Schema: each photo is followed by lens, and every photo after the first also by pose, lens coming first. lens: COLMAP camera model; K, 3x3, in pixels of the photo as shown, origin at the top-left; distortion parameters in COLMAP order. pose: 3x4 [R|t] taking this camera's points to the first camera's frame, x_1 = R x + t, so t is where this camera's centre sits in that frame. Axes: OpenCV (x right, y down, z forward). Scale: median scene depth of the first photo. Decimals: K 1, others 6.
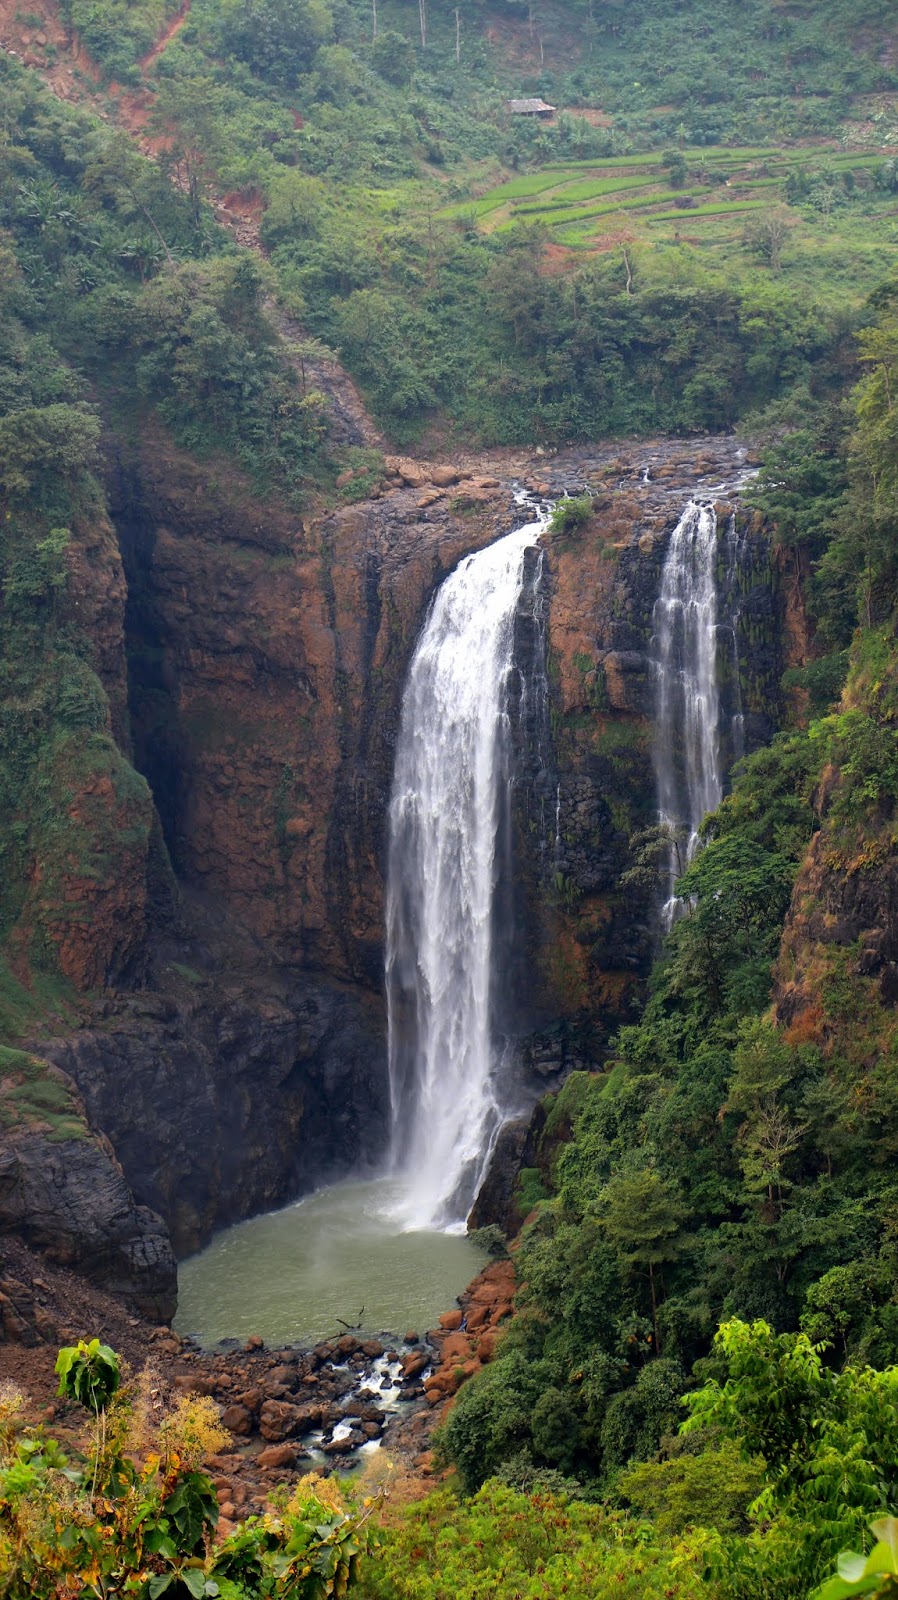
lens RADIAL K [[3752.2, 0, 441.7], [0, 3752.2, 836.6], [0, 0, 1]] dist [0.321732, -0.039863]
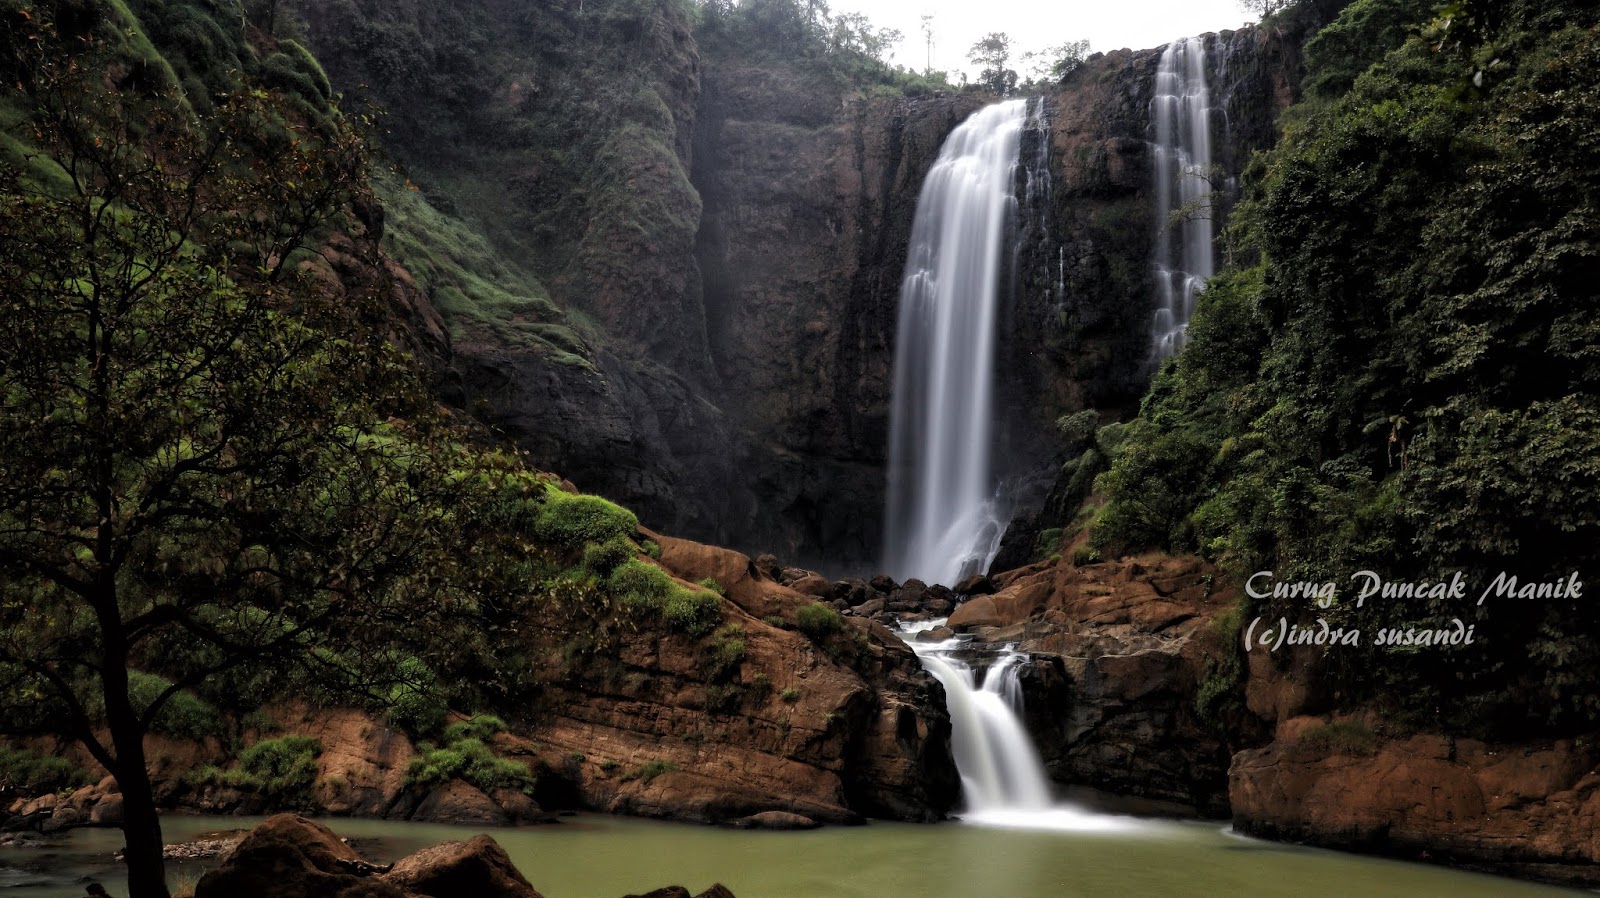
lens RADIAL K [[1244.8, 0, 783.8], [0, 1244.8, 441.3], [0, 0, 1]] dist [-0.112160, 0.115075]
pose [[0.995506, 0.092948, -0.018147, -0.039373], [-0.092634, 0.915873, -0.390635, 0.191065], [-0.019688, 0.390560, 0.920367, 0.680927]]
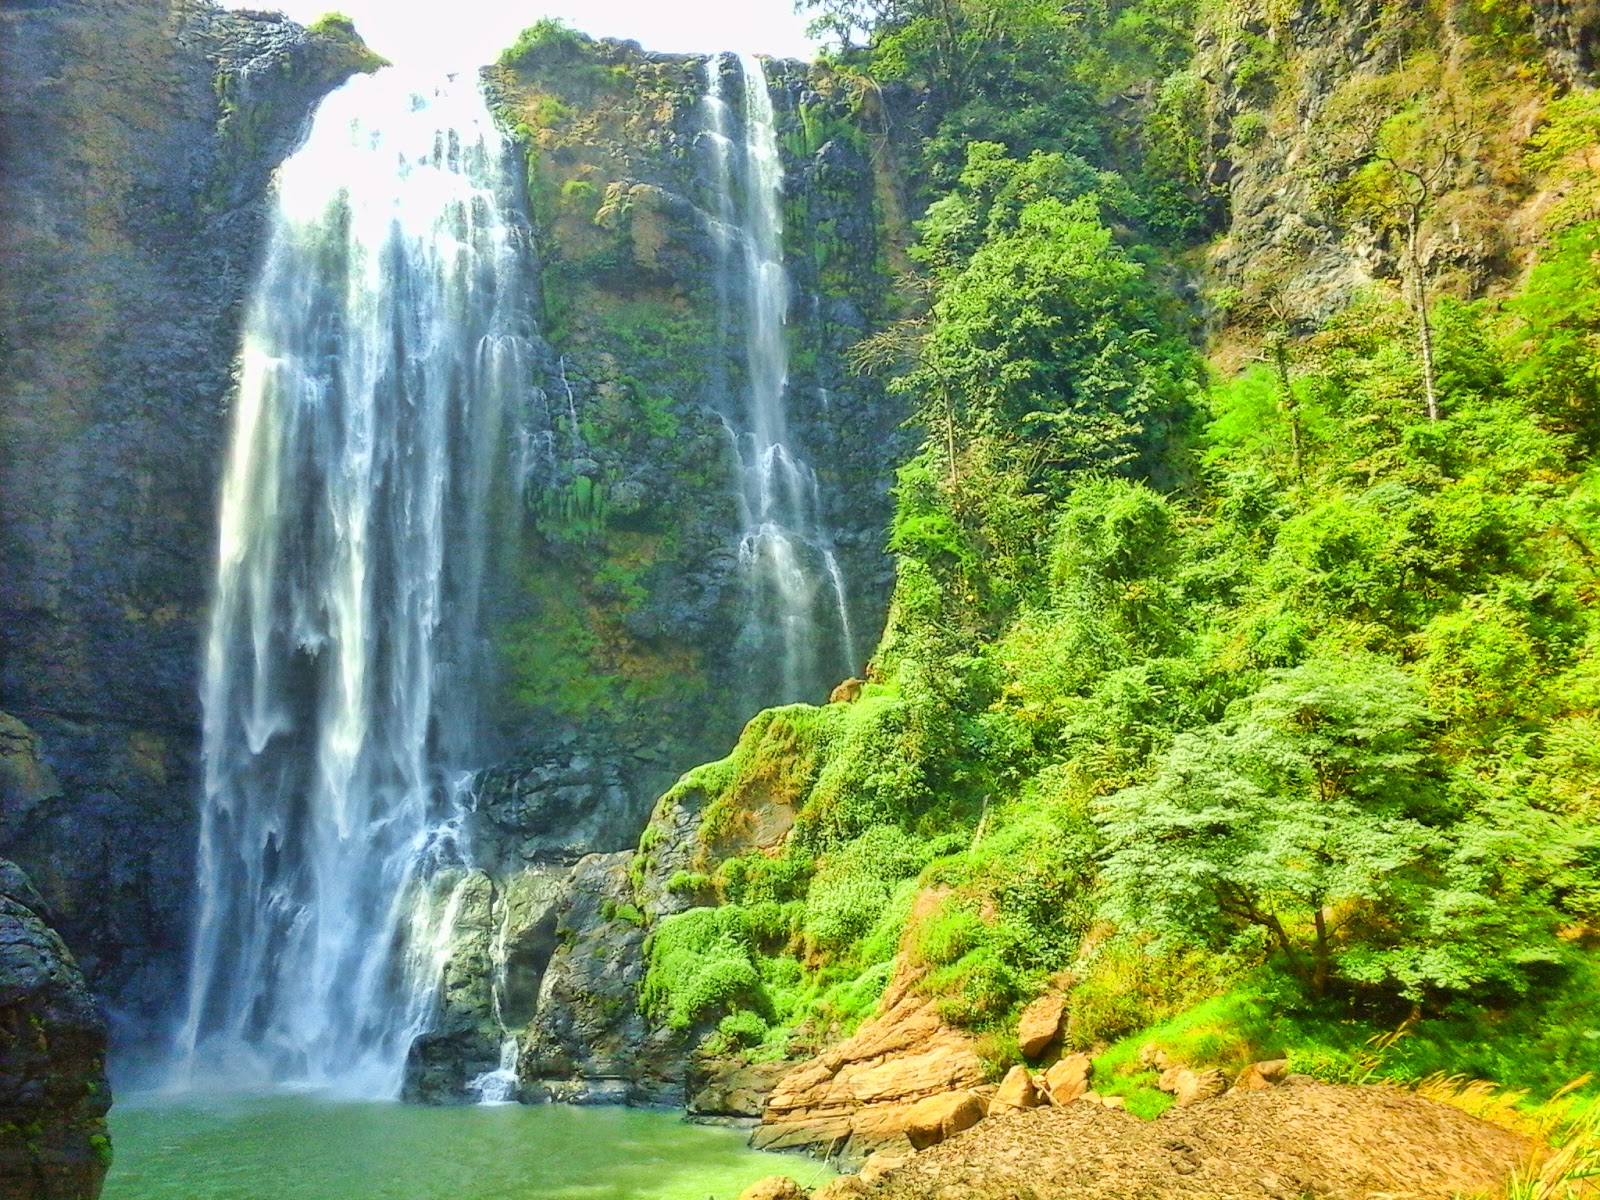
lens RADIAL K [[1432.6, 0, 802.9], [0, 1432.6, 600.9], [0, 0, 1]] dist [0.095784, -0.188119]
pose [[0.731680, 0.144998, 0.666048, -0.096082], [0.133787, 0.927561, -0.348900, 0.115361], [-0.668390, 0.344392, 0.659280, 0.821942]]
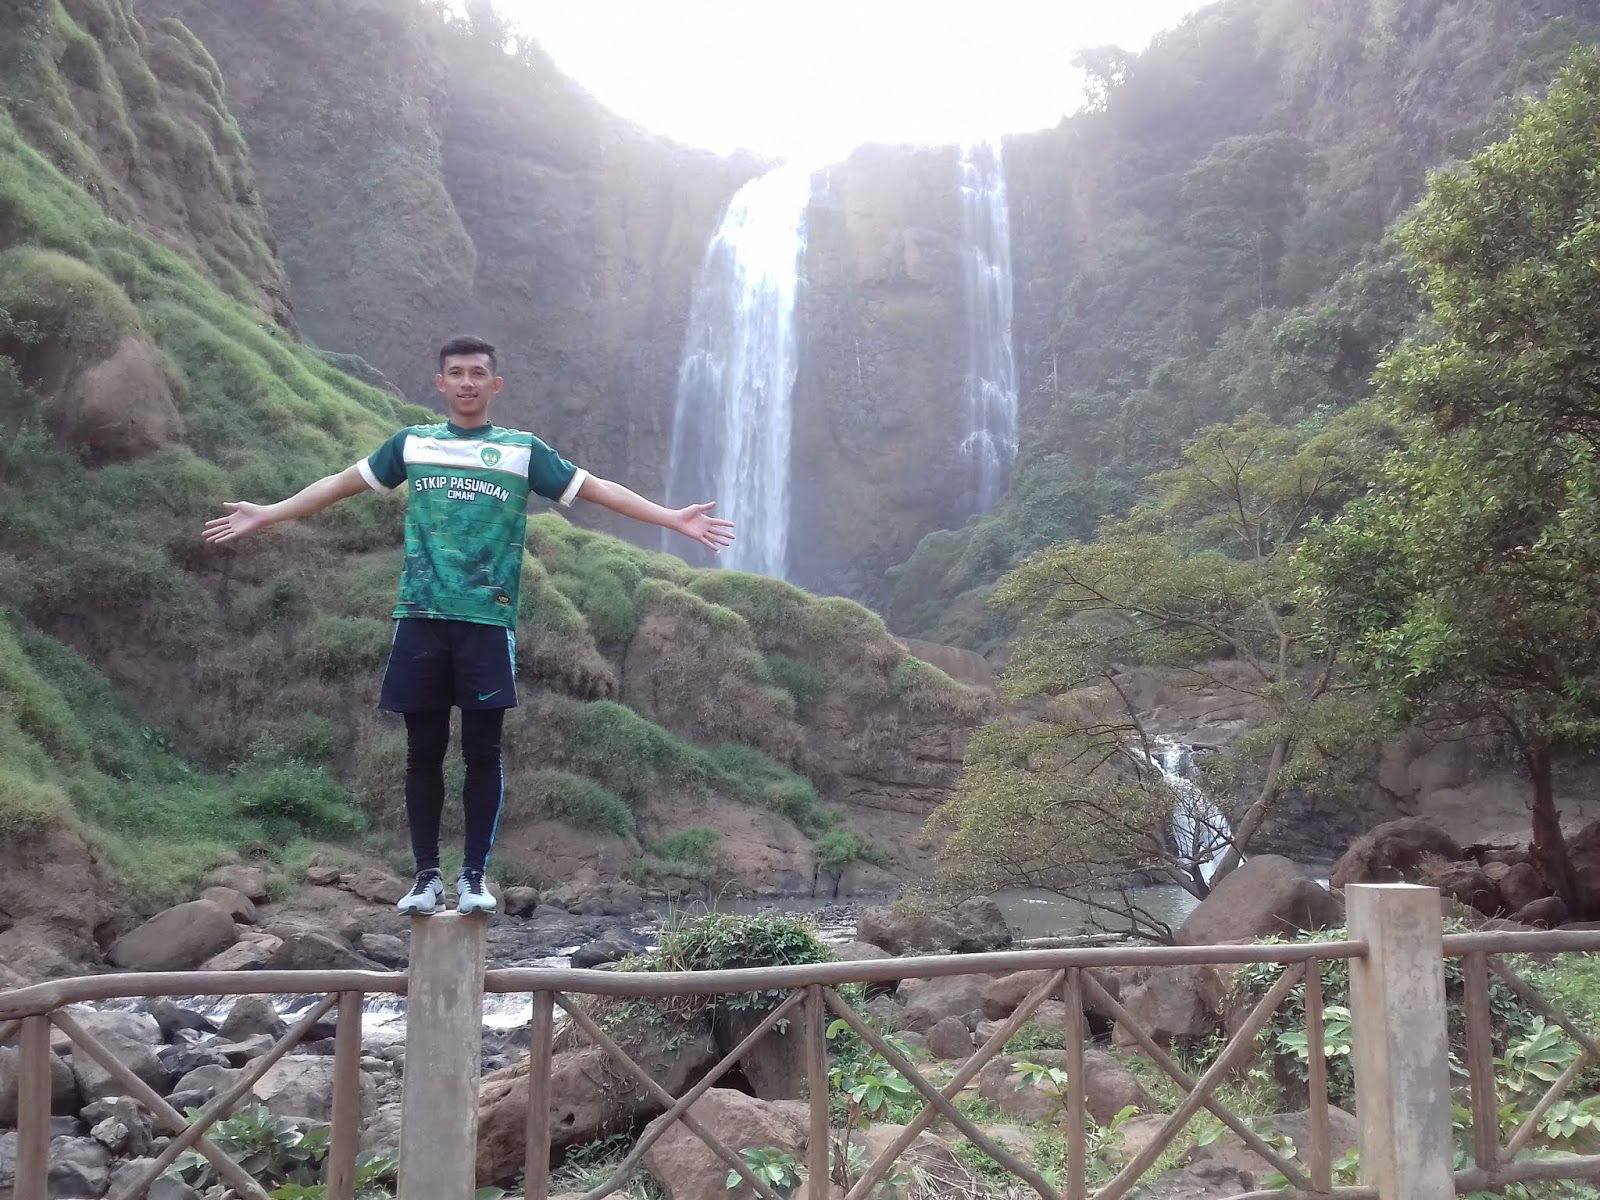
lens RADIAL K [[1463.3, 0, 825.2], [0, 1463.3, 595.8], [0, 0, 1]] dist [0.095330, -0.204186]
pose [[0.929820, 0.118644, 0.348365, -0.113448], [0.017664, 0.931129, -0.364263, 0.204872], [-0.367590, 0.344853, 0.863687, 0.665419]]
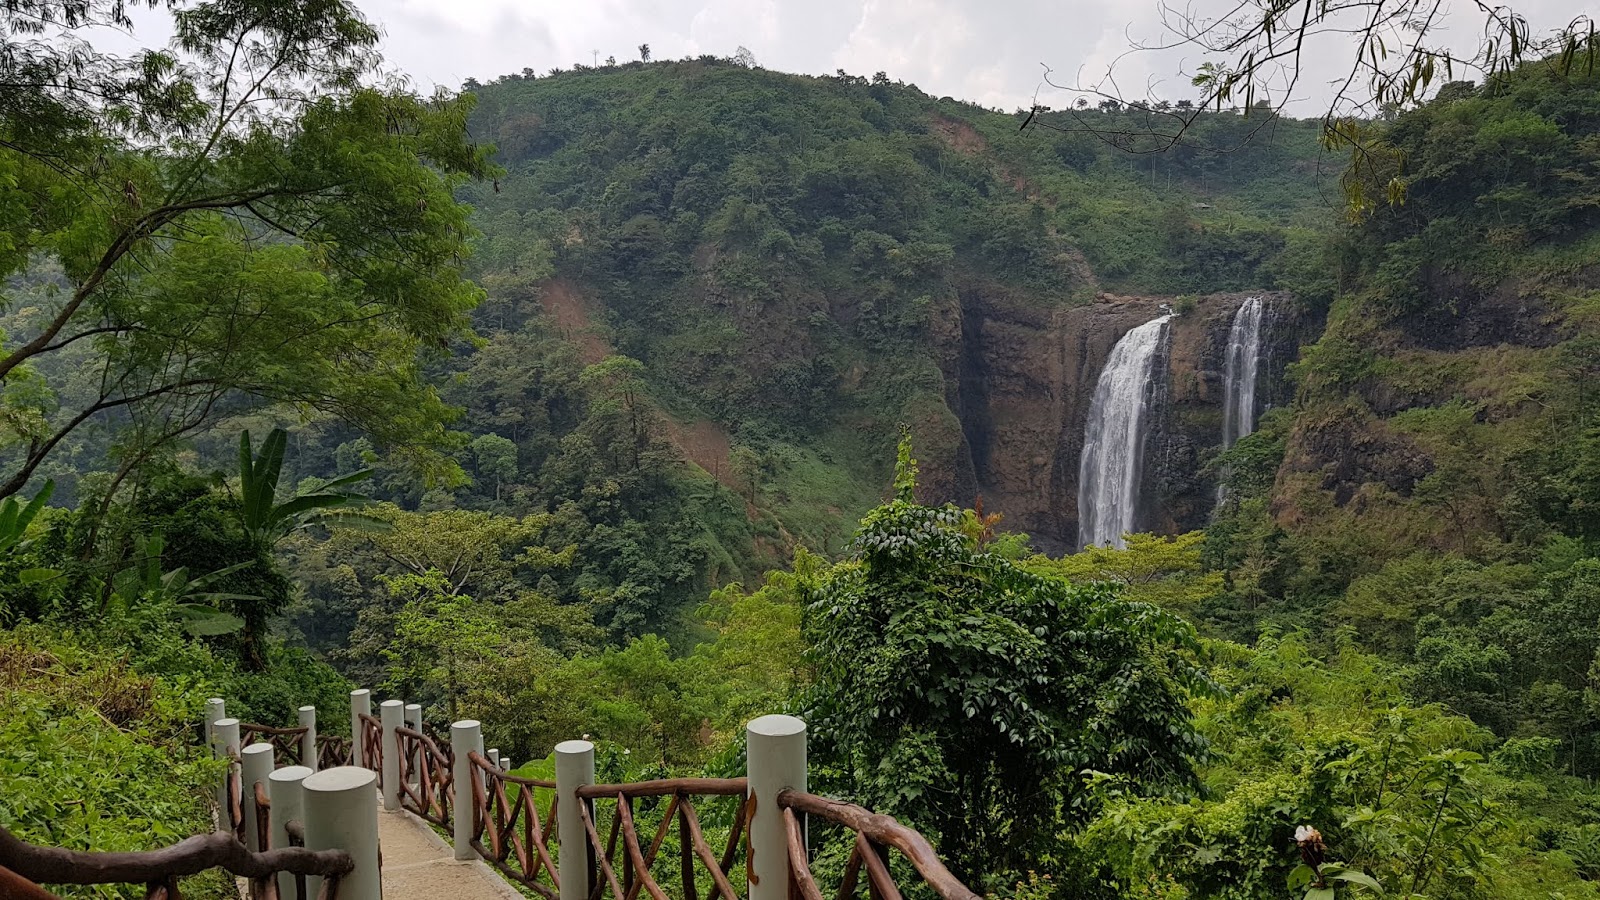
lens RADIAL K [[1256.8, 0, 777.2], [0, 1256.8, 416.3], [0, 0, 1]] dist [-0.012348, 0.000484]
pose [[0.943930, 0.062673, -0.324142, 0.049208], [-0.112586, 0.984070, -0.137588, 0.086897], [0.310356, 0.166367, 0.935949, 0.323458]]
